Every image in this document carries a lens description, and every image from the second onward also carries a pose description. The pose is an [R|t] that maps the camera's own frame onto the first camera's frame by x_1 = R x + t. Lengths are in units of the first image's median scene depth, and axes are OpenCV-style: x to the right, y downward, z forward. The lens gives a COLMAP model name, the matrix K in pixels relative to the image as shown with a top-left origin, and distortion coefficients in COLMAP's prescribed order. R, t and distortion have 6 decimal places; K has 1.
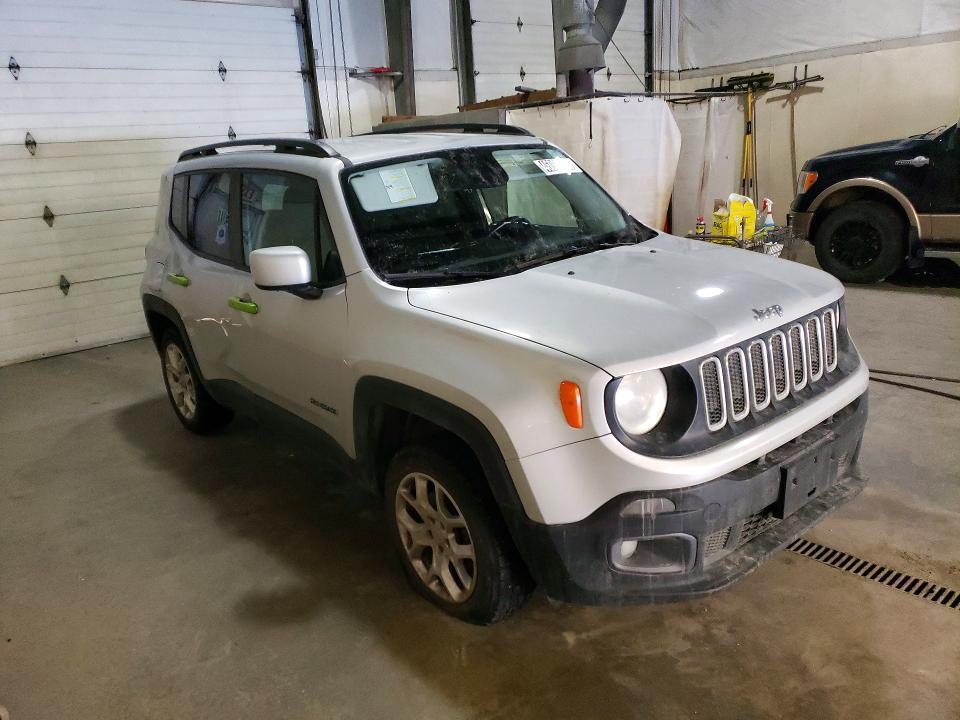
lens RADIAL K [[705.9, 0, 480.0], [0, 705.9, 360.0], [0, 0, 1]] dist [0.031044, -0.006644]
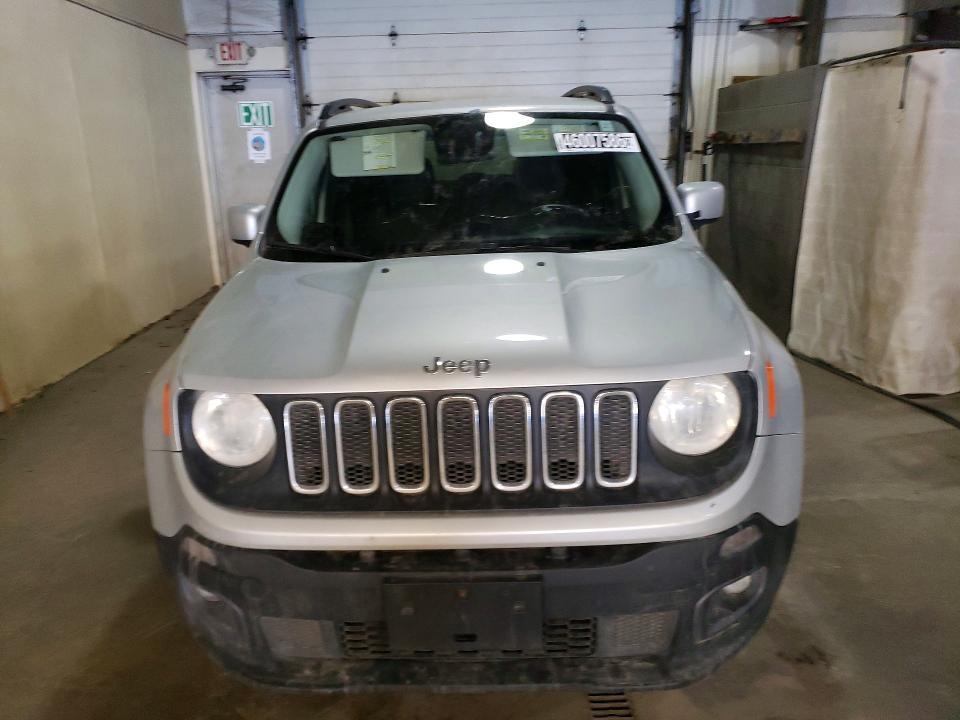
lens RADIAL K [[740.7, 0, 480.0], [0, 740.7, 360.0], [0, 0, 1]] dist [0.025571, -0.002339]
pose [[0.762520, 0.234720, -0.602884, 0.299449], [-0.214554, 0.970875, 0.106624, -0.054155], [0.610352, 0.048048, 0.790672, 0.152463]]
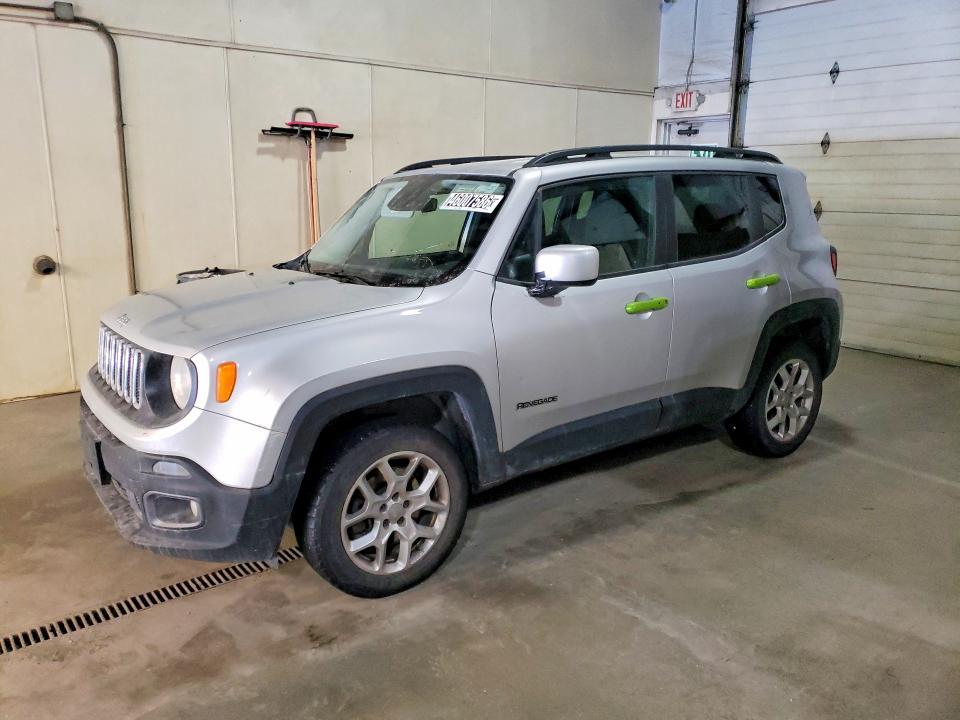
lens RADIAL K [[756.3, 0, 480.0], [0, 756.3, 360.0], [0, 0, 1]] dist [0.031887, 0.004721]
pose [[-0.041364, 0.306934, -0.950831, 0.583148], [-0.288471, 0.907450, 0.305480, -0.207271], [0.956595, 0.286923, 0.051006, 0.538848]]
